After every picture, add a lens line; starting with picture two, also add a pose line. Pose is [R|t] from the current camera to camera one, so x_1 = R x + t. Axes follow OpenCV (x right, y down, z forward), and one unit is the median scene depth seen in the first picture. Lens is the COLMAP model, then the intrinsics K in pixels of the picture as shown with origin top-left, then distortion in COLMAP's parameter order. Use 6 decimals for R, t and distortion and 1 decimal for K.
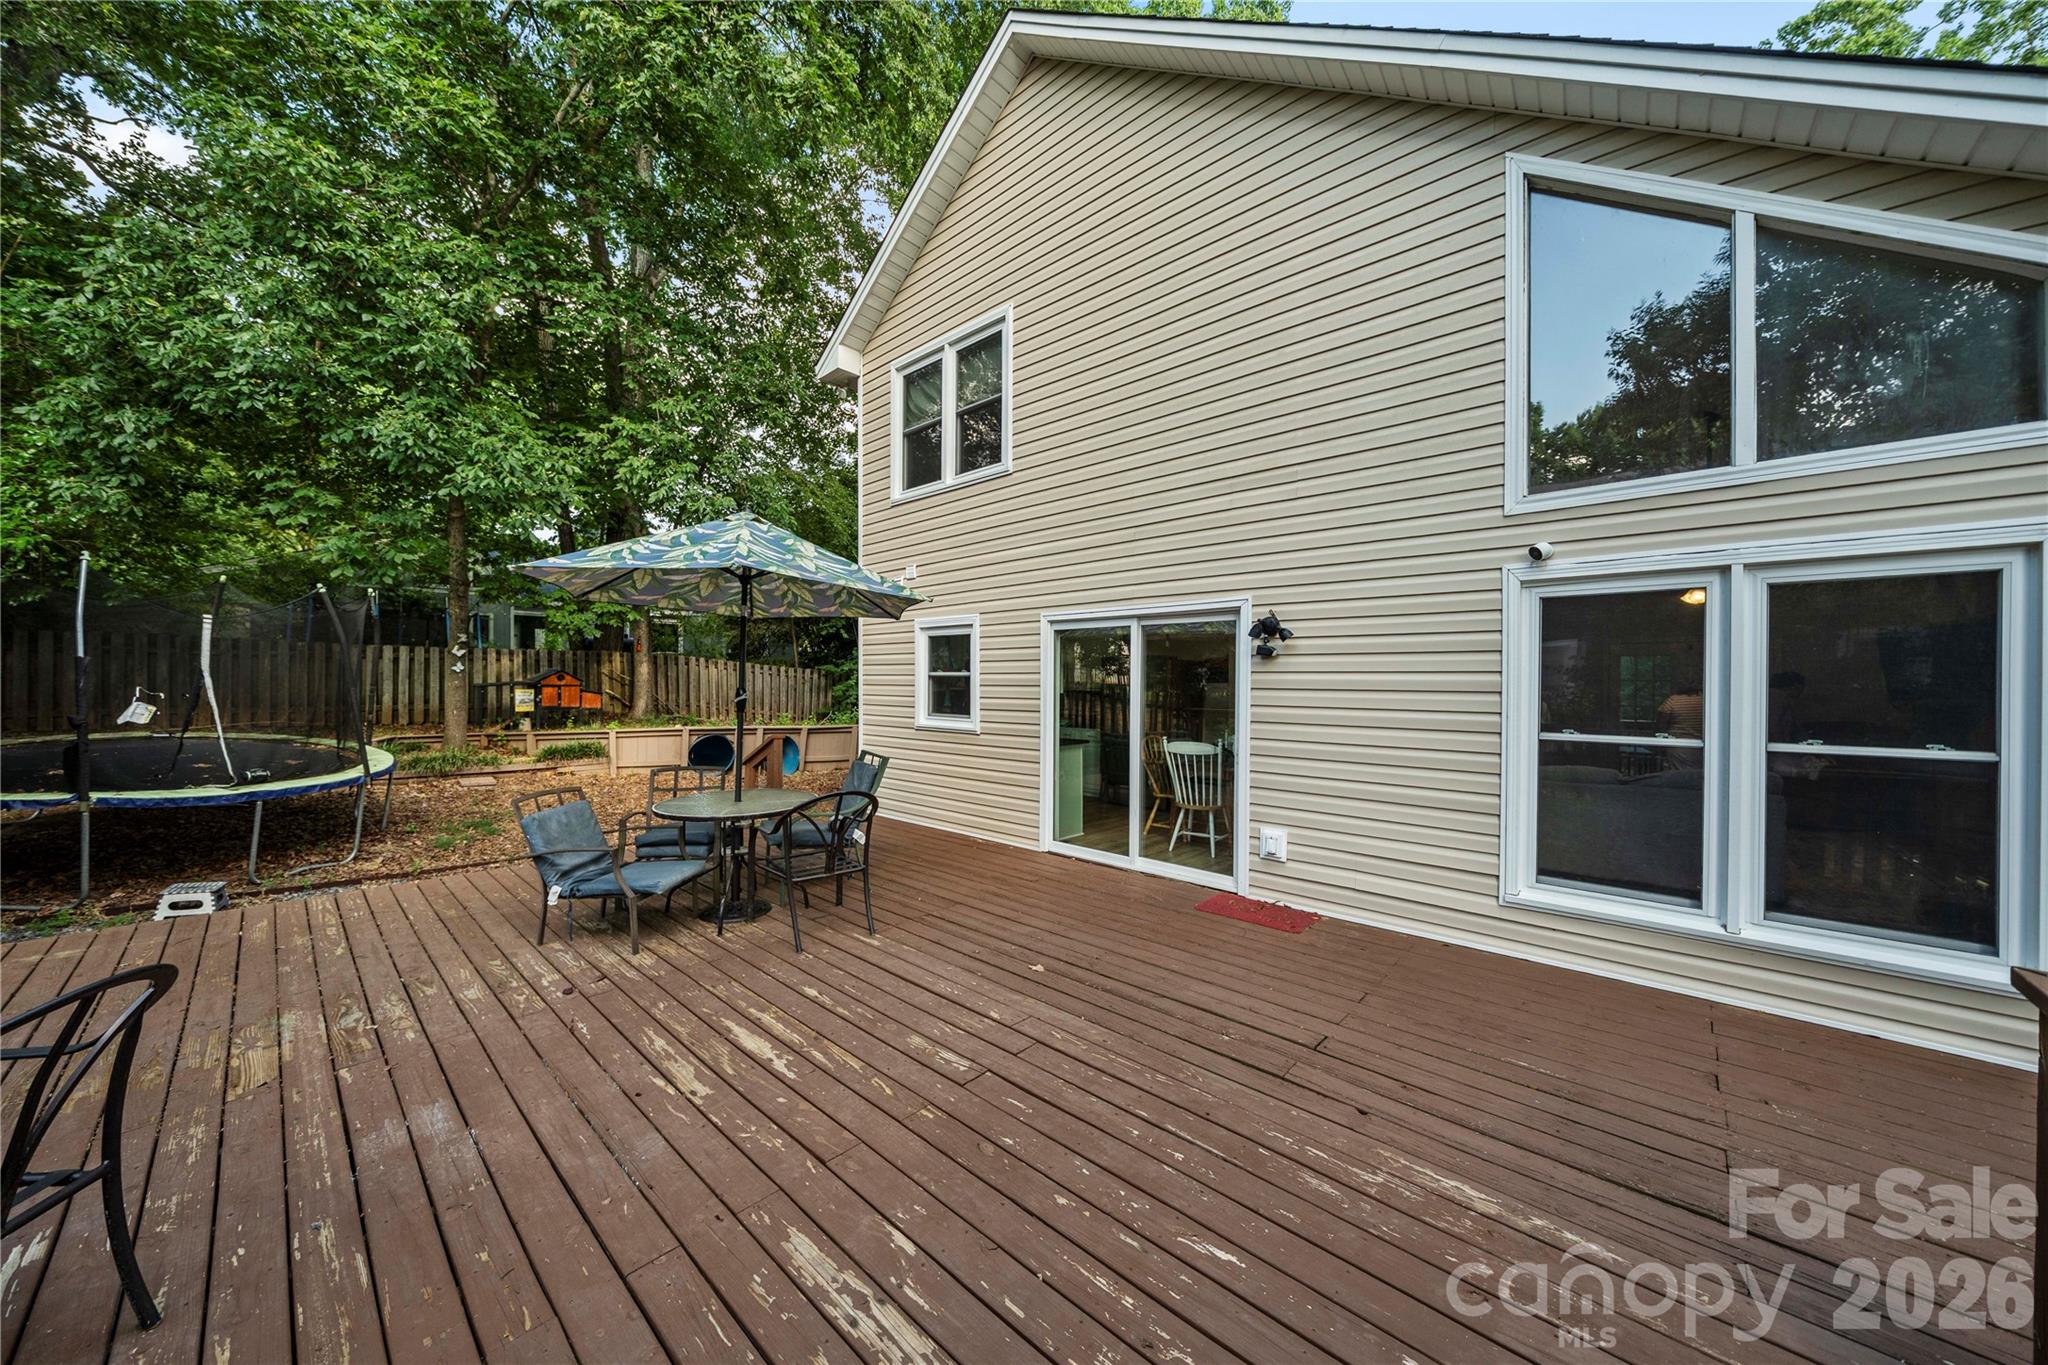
lens RADIAL K [[710.2, 0, 1012.8], [0, 710.2, 675.1], [0, 0, 1]] dist [-0.003412, -0.000356]
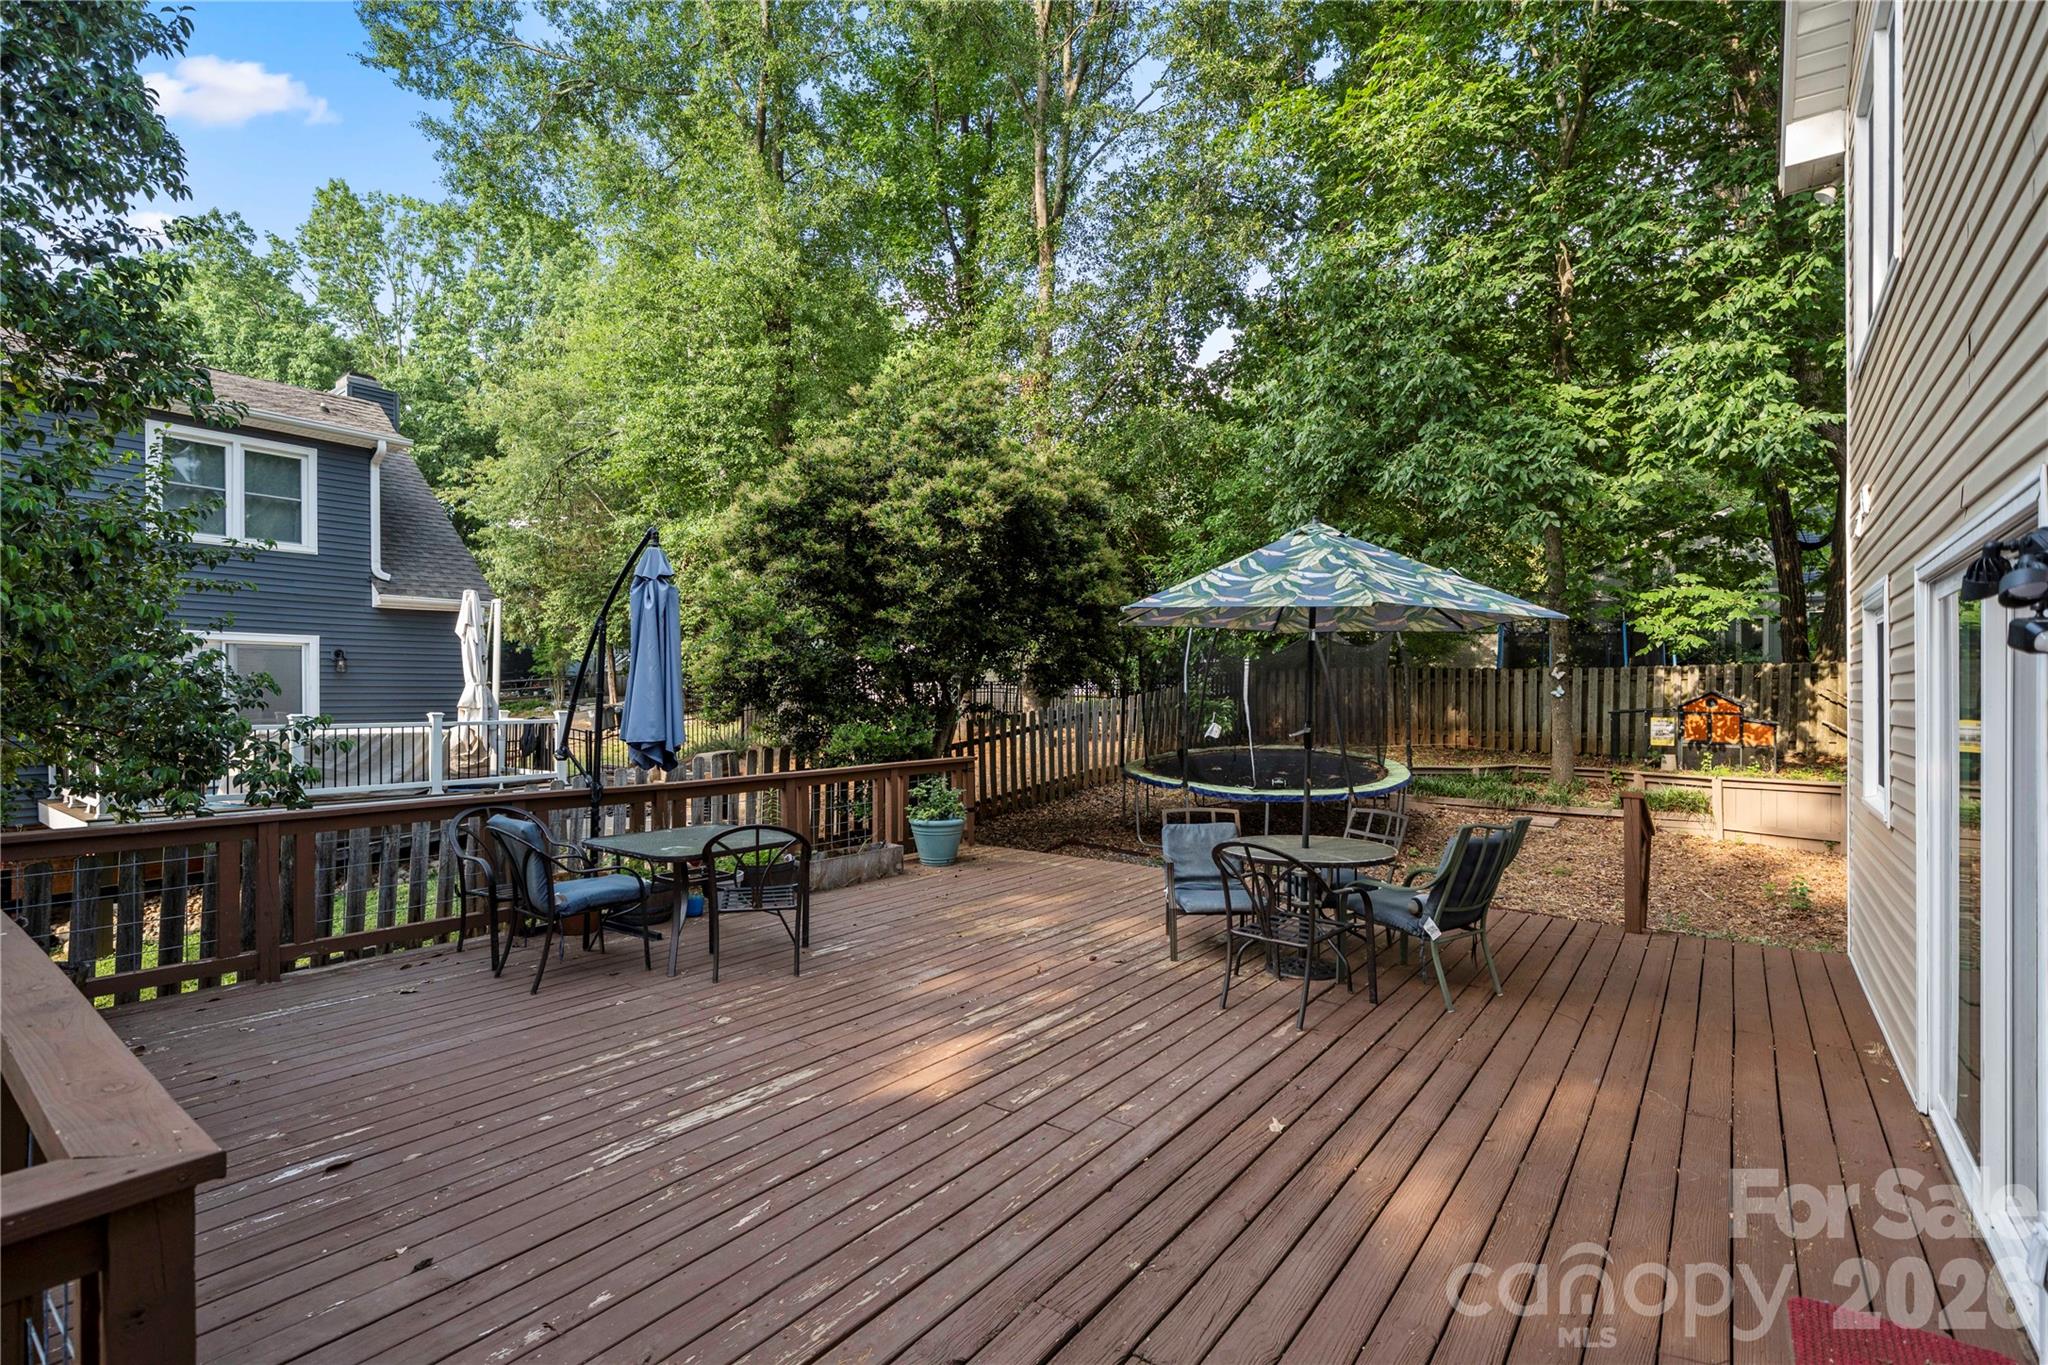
lens RADIAL K [[929.6, 0, 1019.4], [0, 929.6, 695.2], [0, 0, 1]] dist [0.000752, 0.000489]
pose [[0.096227, -0.008230, -0.995325, 0.913810], [0.009411, 0.999929, -0.007358, -0.012394], [0.995315, -0.008659, 0.096297, 0.641182]]
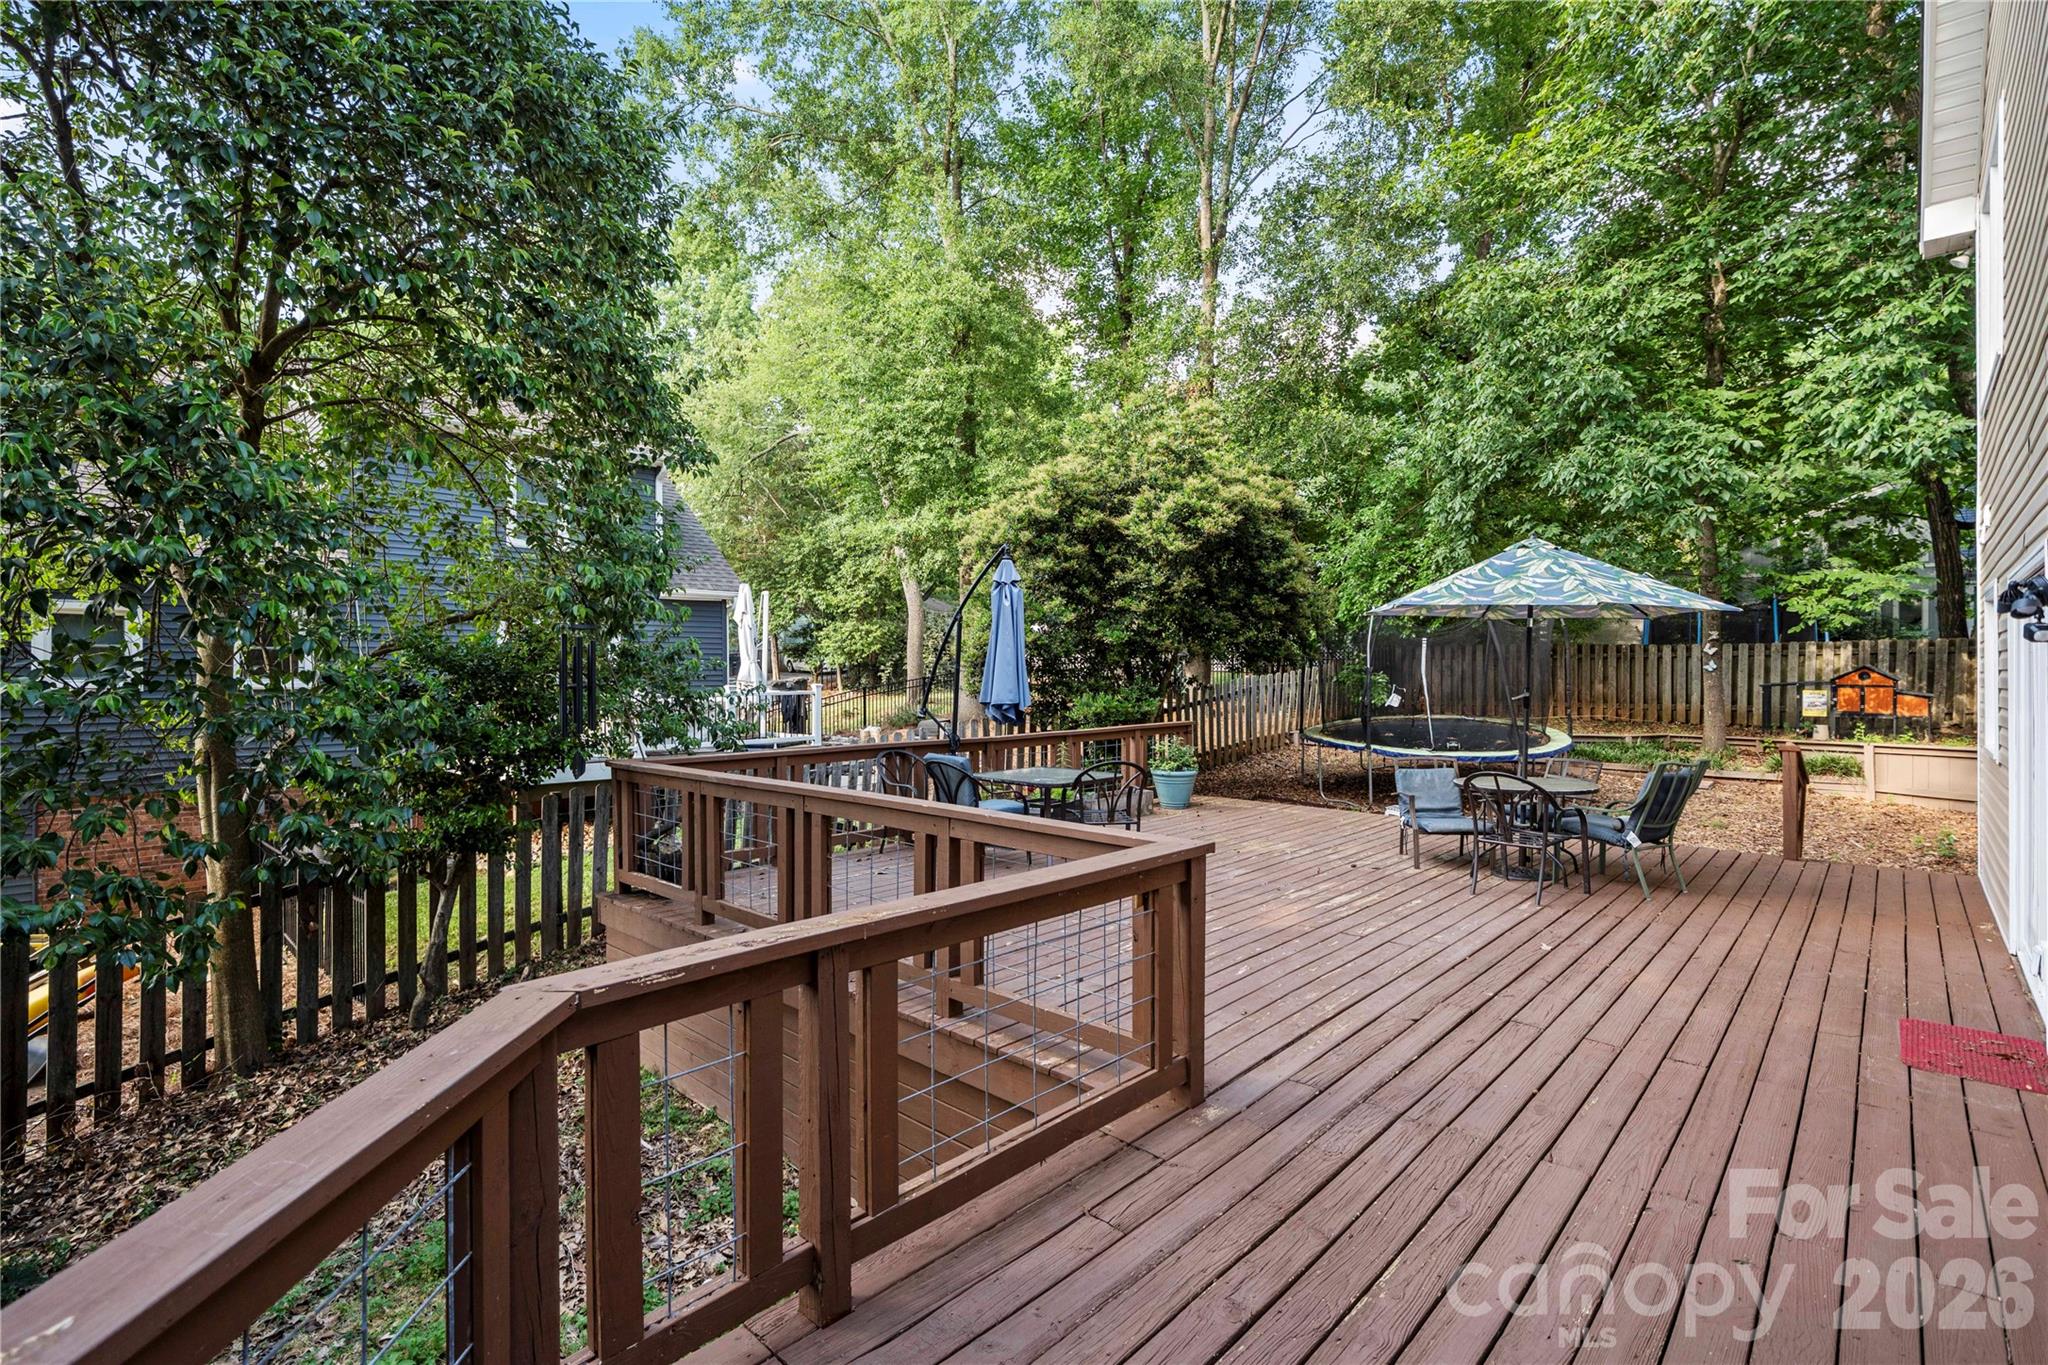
lens RADIAL K [[929.1, 0, 1014.4], [0, 929.1, 674.3], [0, 0, 1]] dist [0.001190, -0.000028]
pose [[-0.007824, -0.005838, -0.999952, 1.434578], [0.010027, 0.999932, -0.005916, -0.005479], [0.999919, -0.010073, -0.007765, 0.191924]]
